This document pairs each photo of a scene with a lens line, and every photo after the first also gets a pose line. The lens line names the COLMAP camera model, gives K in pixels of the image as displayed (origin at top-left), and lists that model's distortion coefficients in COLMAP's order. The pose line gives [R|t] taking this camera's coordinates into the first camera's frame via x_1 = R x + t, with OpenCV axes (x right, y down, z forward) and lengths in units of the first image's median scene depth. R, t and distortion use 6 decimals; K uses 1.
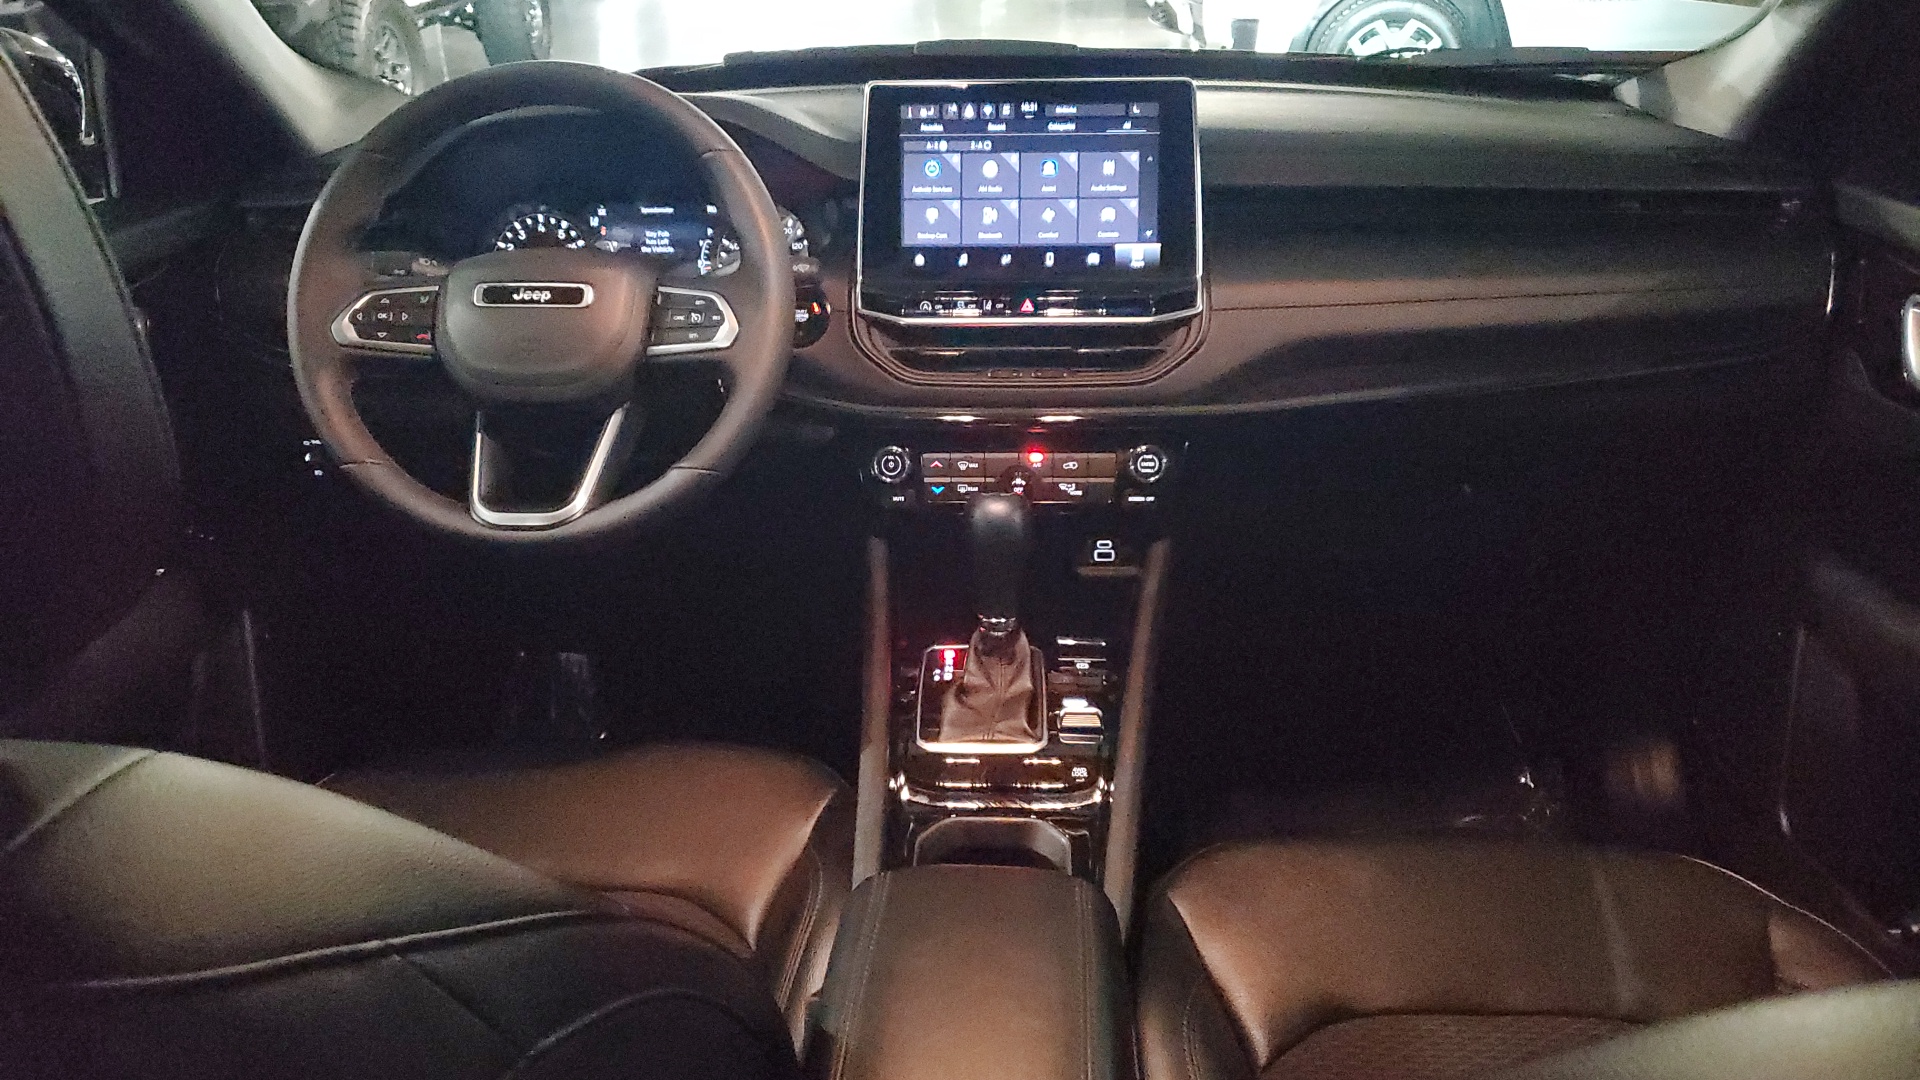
lens RADIAL K [[1502.2, 0, 952.2], [0, 1502.2, 559.5], [0, 0, 1]] dist [0.064549, -0.074940]
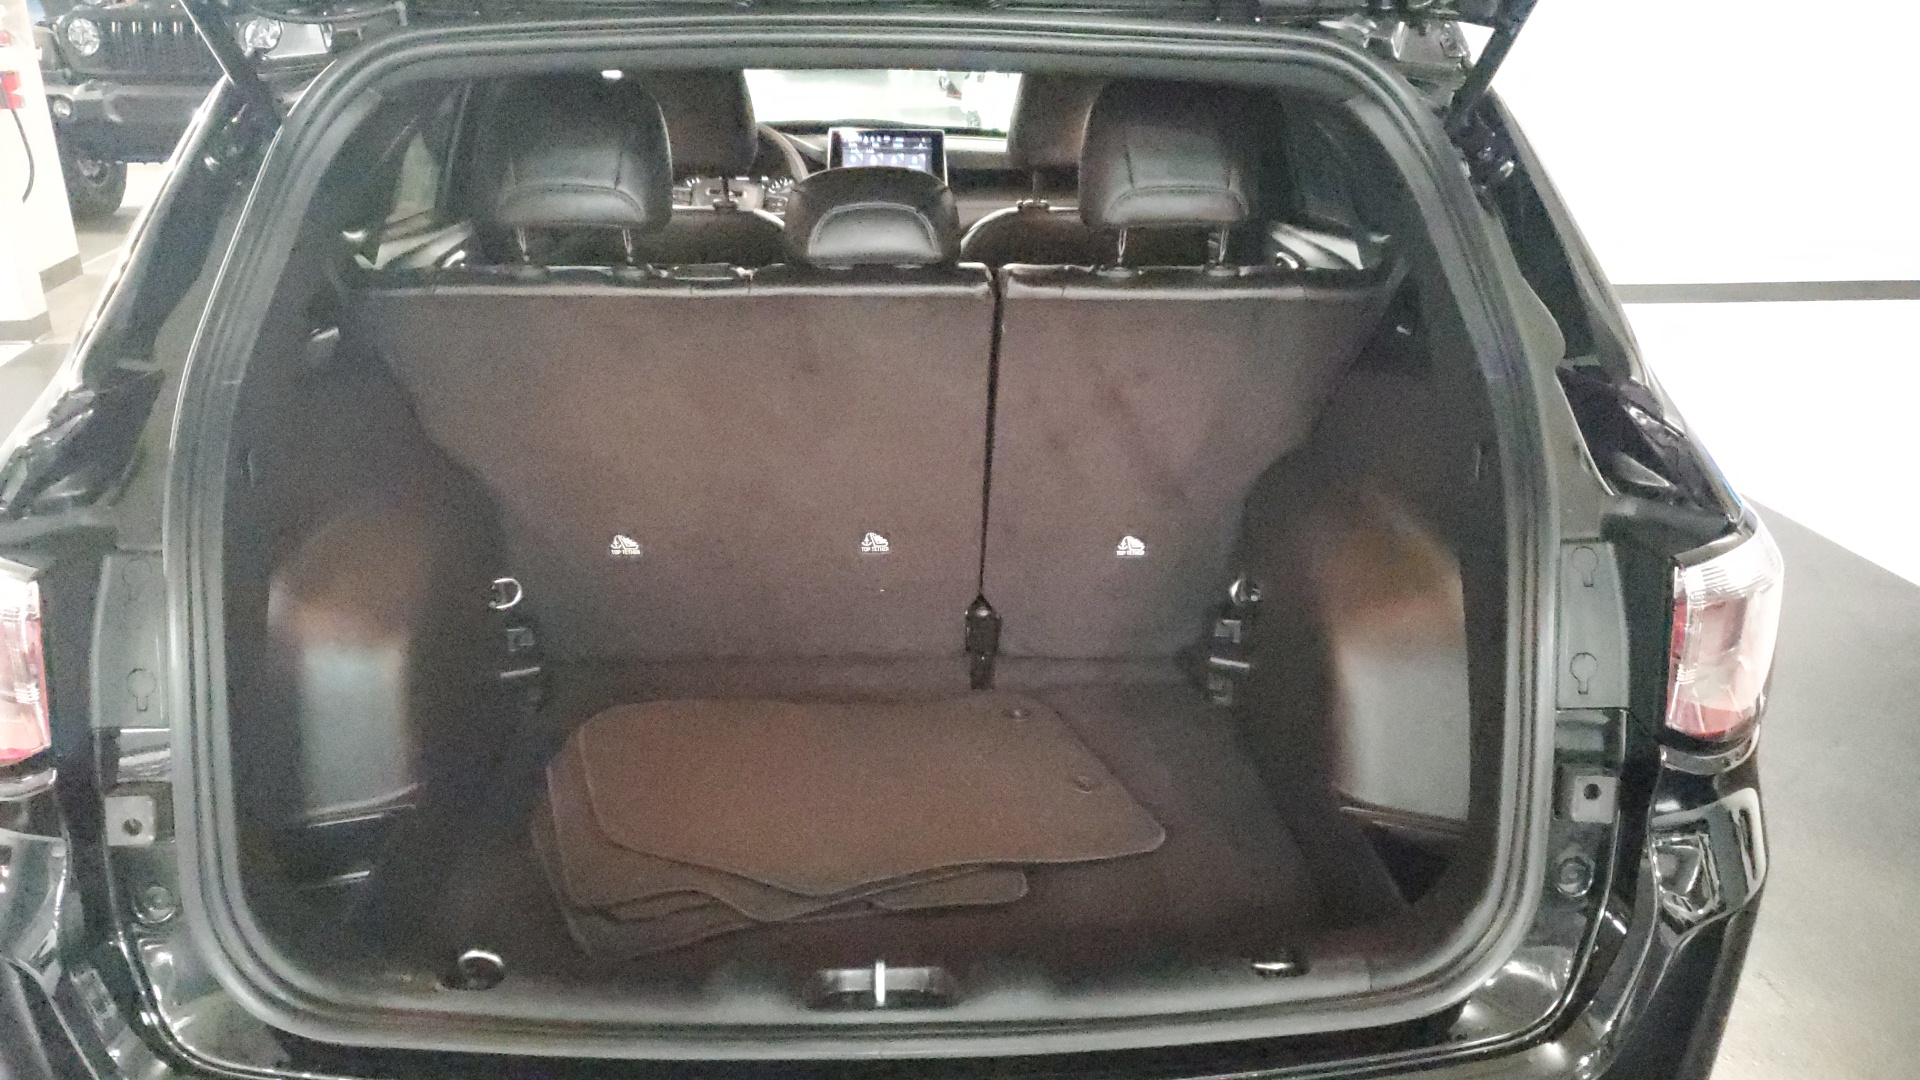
lens RADIAL K [[1502.2, 0, 961.6], [0, 1502.2, 542.9], [0, 0, 1]] dist [0.064549, -0.074940]
pose [[0.990540, -0.011929, 0.136704, -0.210276], [0.018784, 0.998624, -0.048970, 0.614188], [-0.135932, 0.051074, 0.989401, -1.827641]]
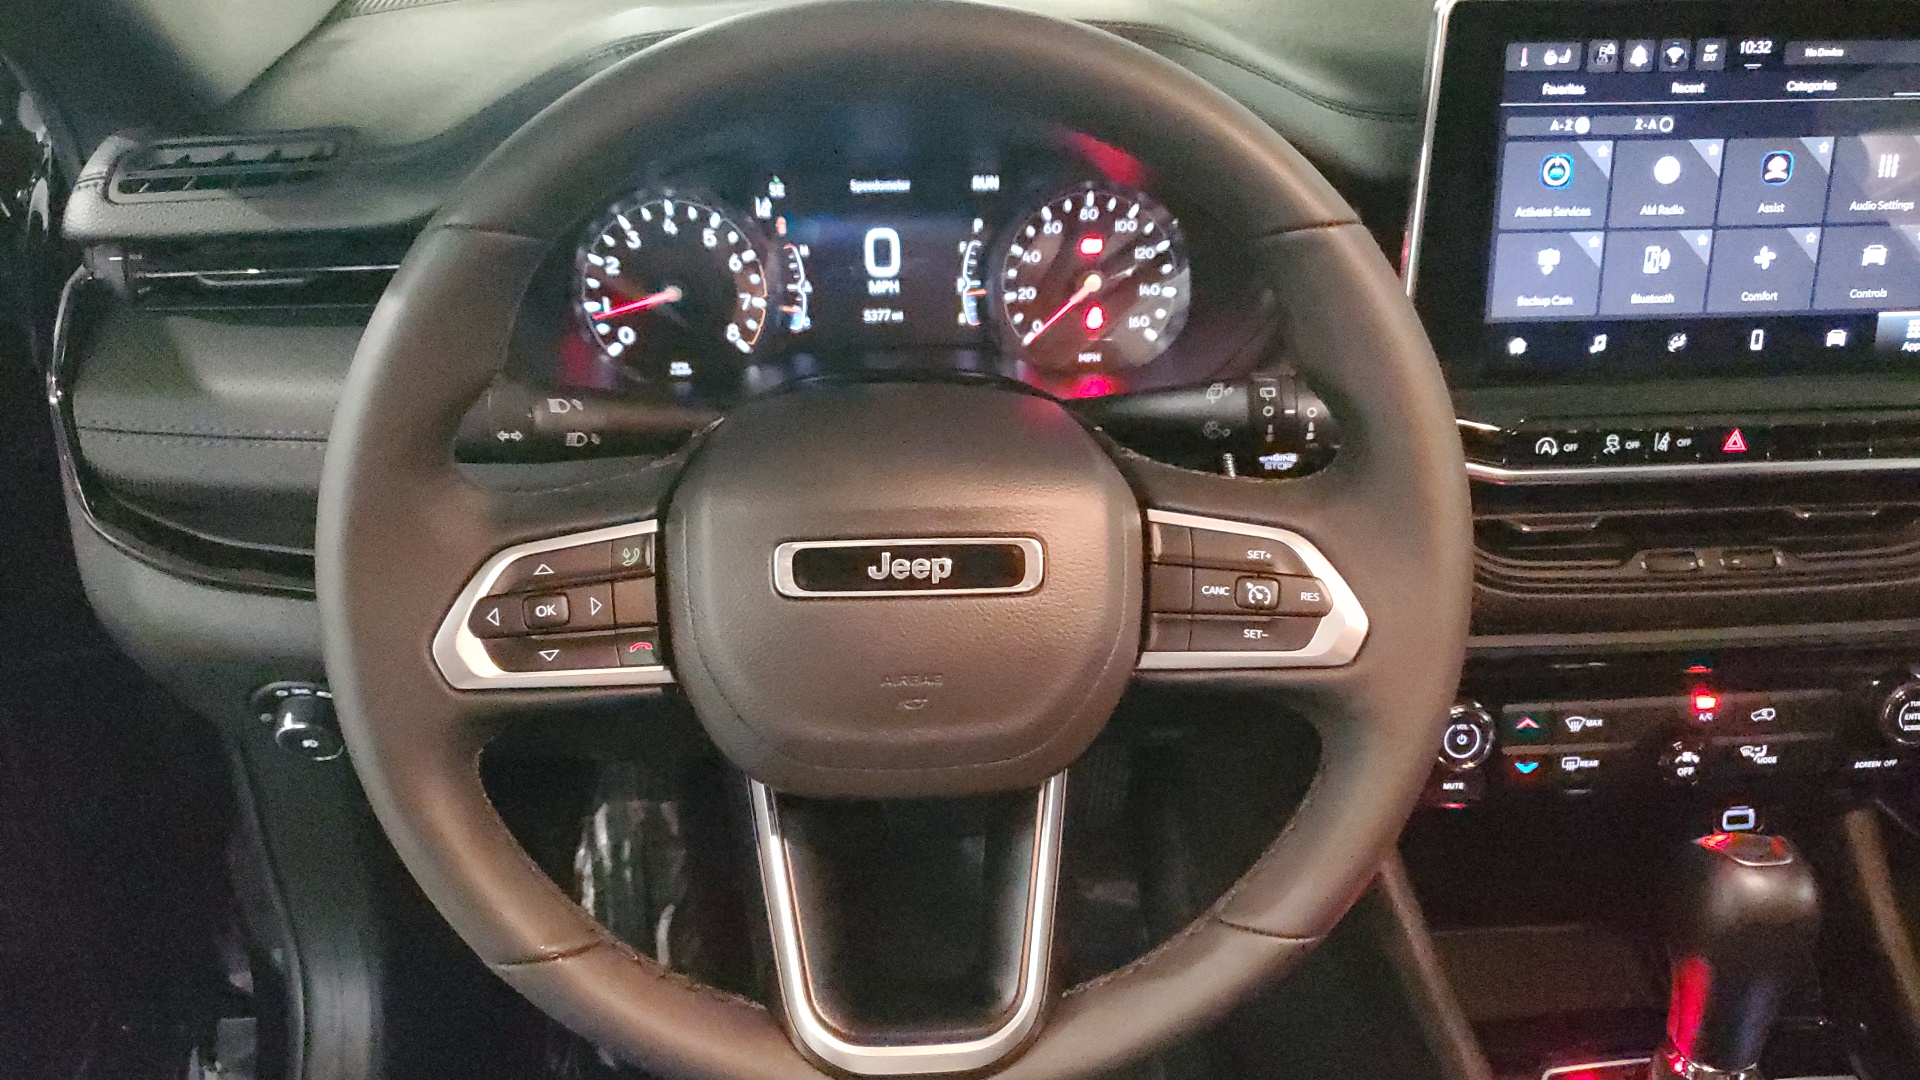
lens RADIAL K [[1502.2, 0, 951.8], [0, 1502.2, 547.1], [0, 0, 1]] dist [0.064549, -0.074940]
pose [[0.988216, -0.053491, 0.143416, -0.295710], [0.026081, 0.982092, 0.186587, -0.236627], [-0.150828, -0.180648, 0.971914, 0.514210]]
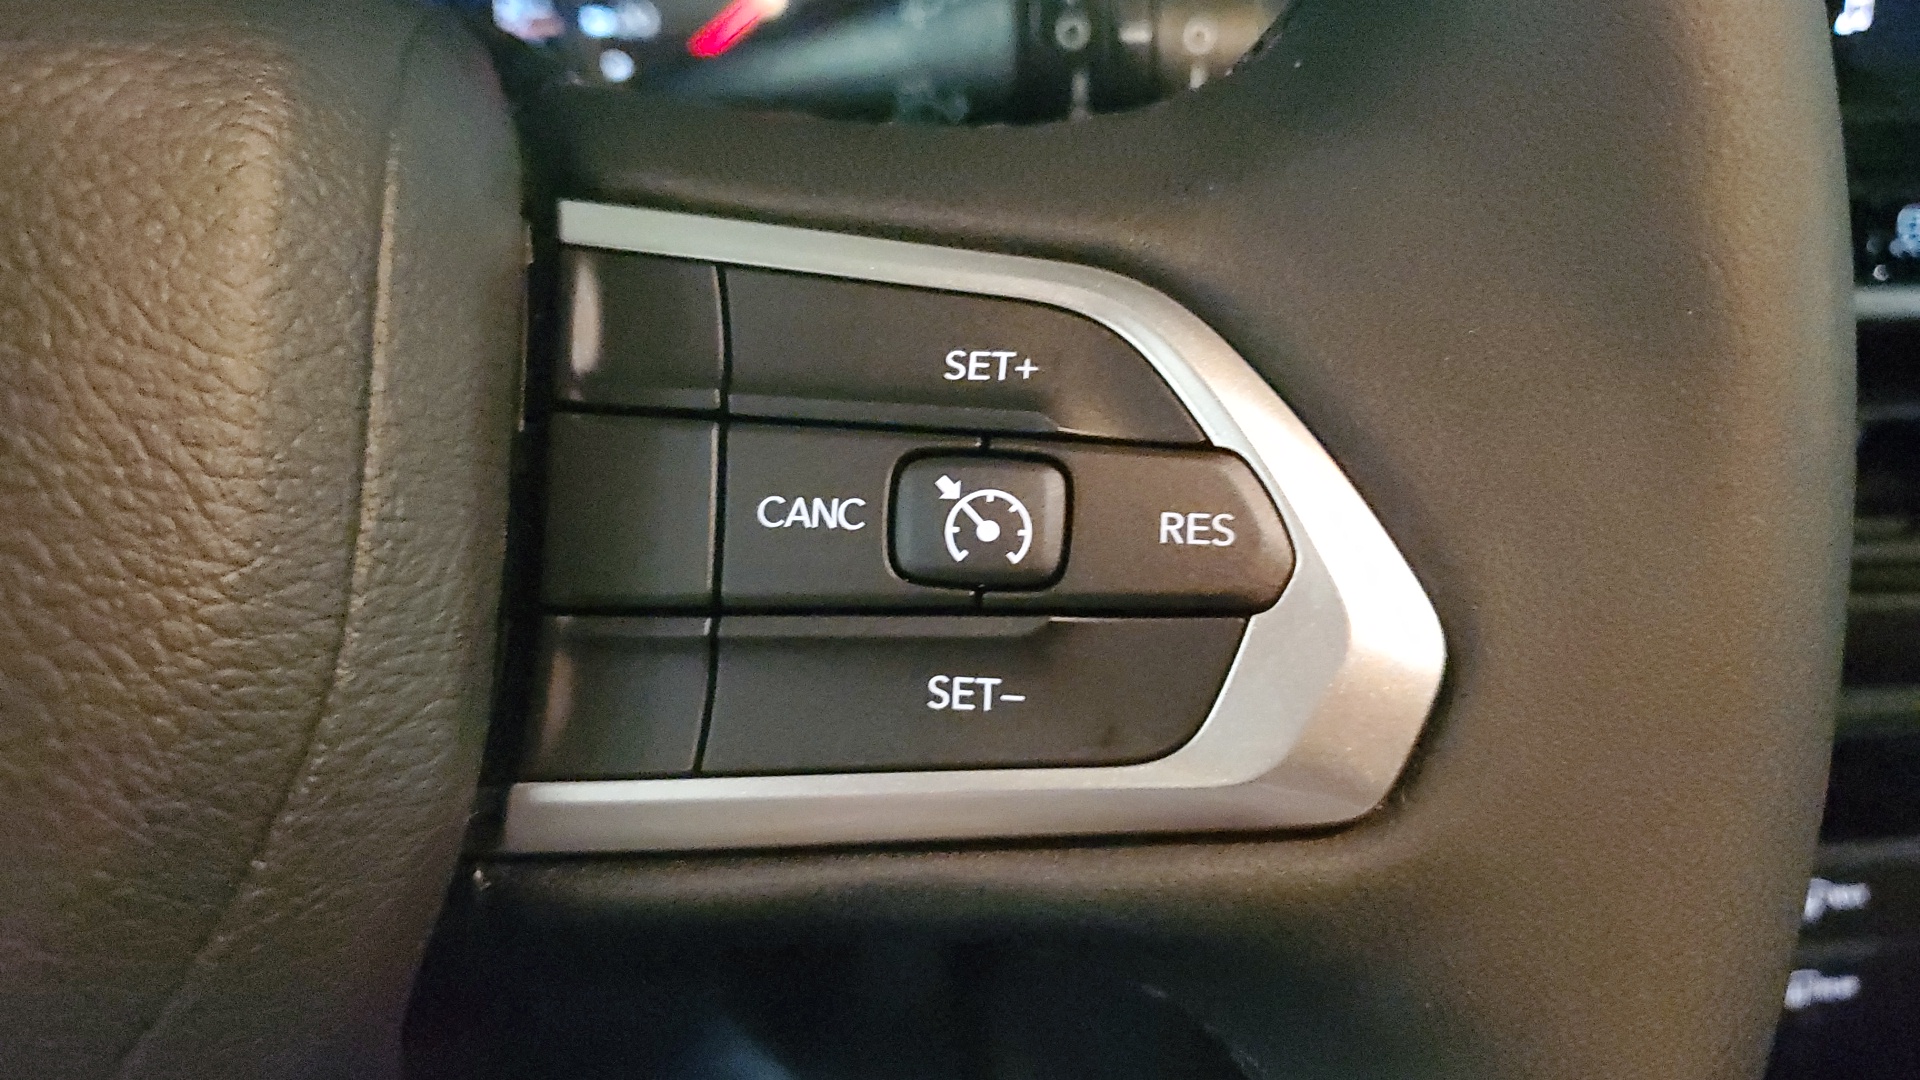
lens RADIAL K [[1502.2, 0, 991.3], [0, 1502.2, 551.2], [0, 0, 1]] dist [0.064549, -0.074940]
pose [[0.971445, -0.051876, 0.231524, -0.175418], [0.019956, 0.990212, 0.138135, -0.155911], [-0.236423, -0.129571, 0.962972, 0.808869]]
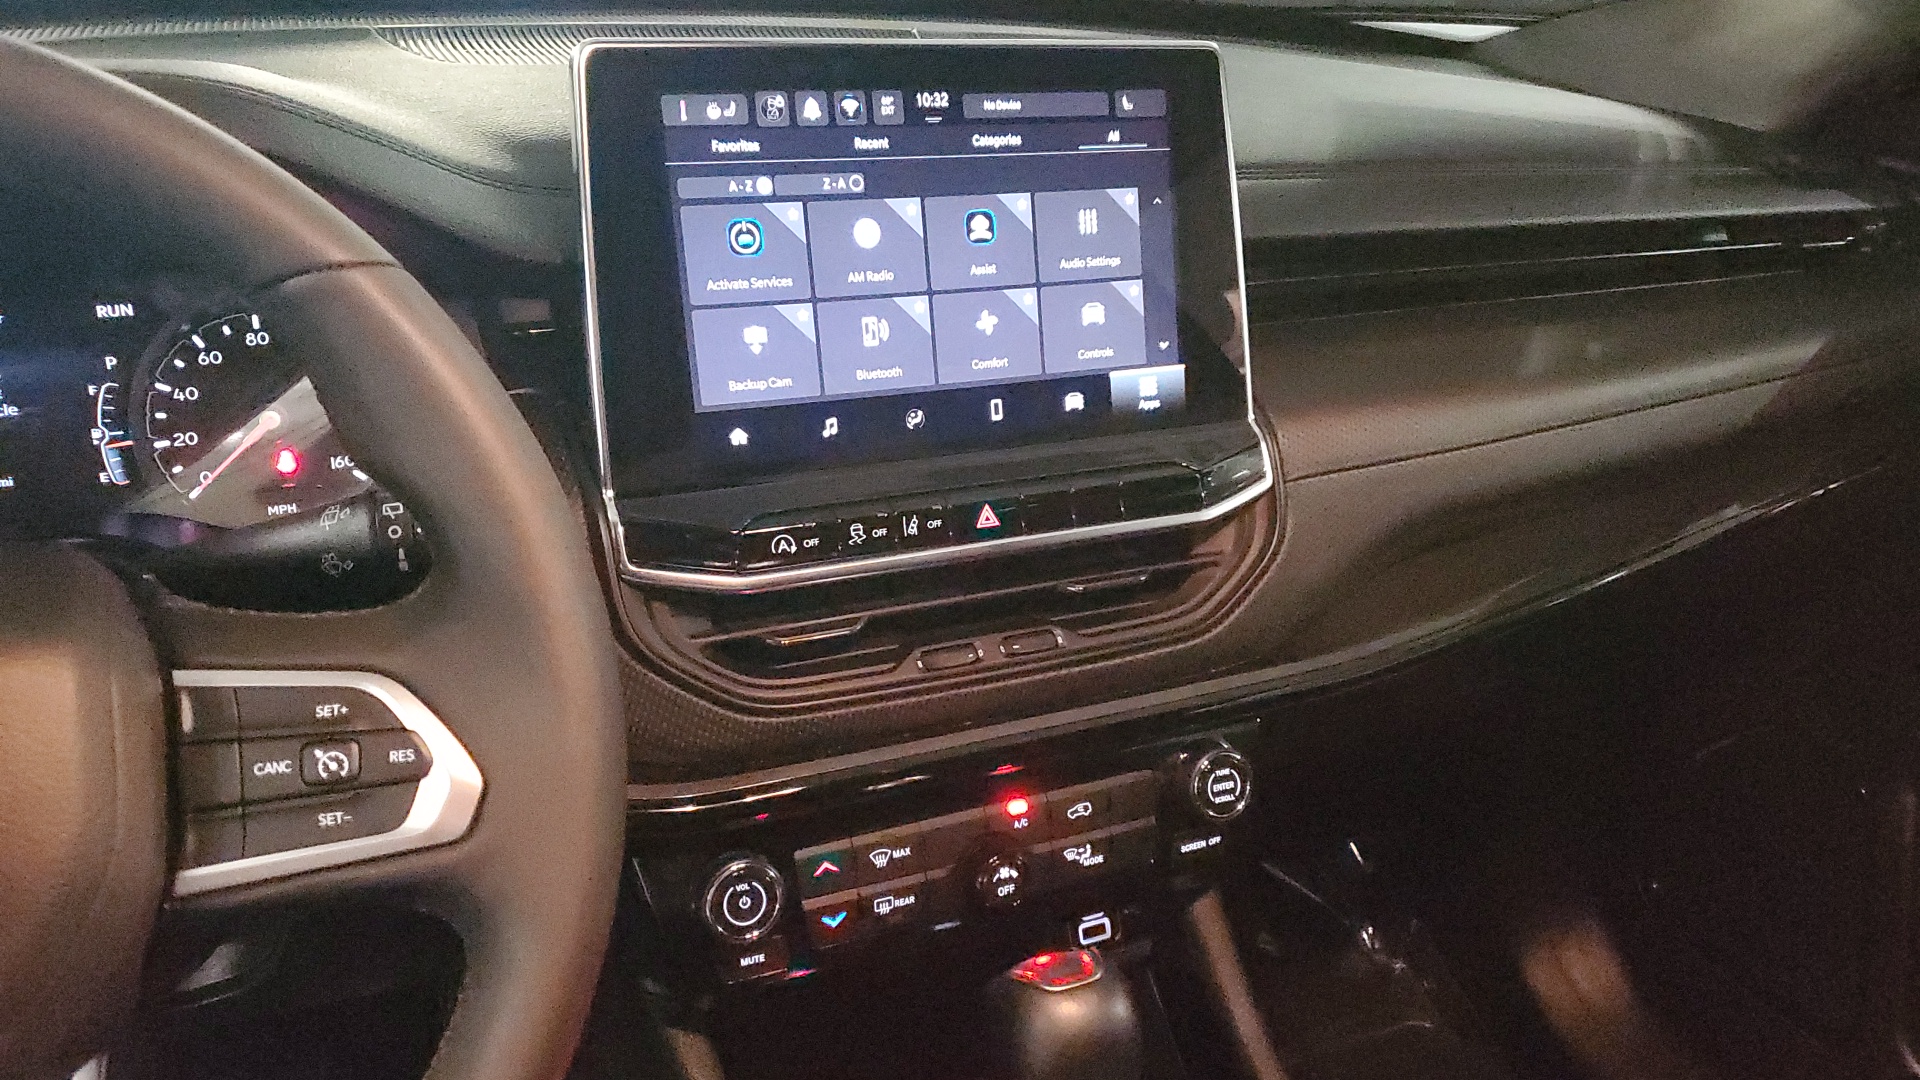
lens RADIAL K [[1502.2, 0, 965.2], [0, 1502.2, 555.4], [0, 0, 1]] dist [0.064549, -0.074940]
pose [[0.880778, -0.144086, 0.451075, -0.173016], [0.116934, 0.989262, 0.087671, -0.198106], [-0.458864, -0.024473, 0.888169, 0.570912]]
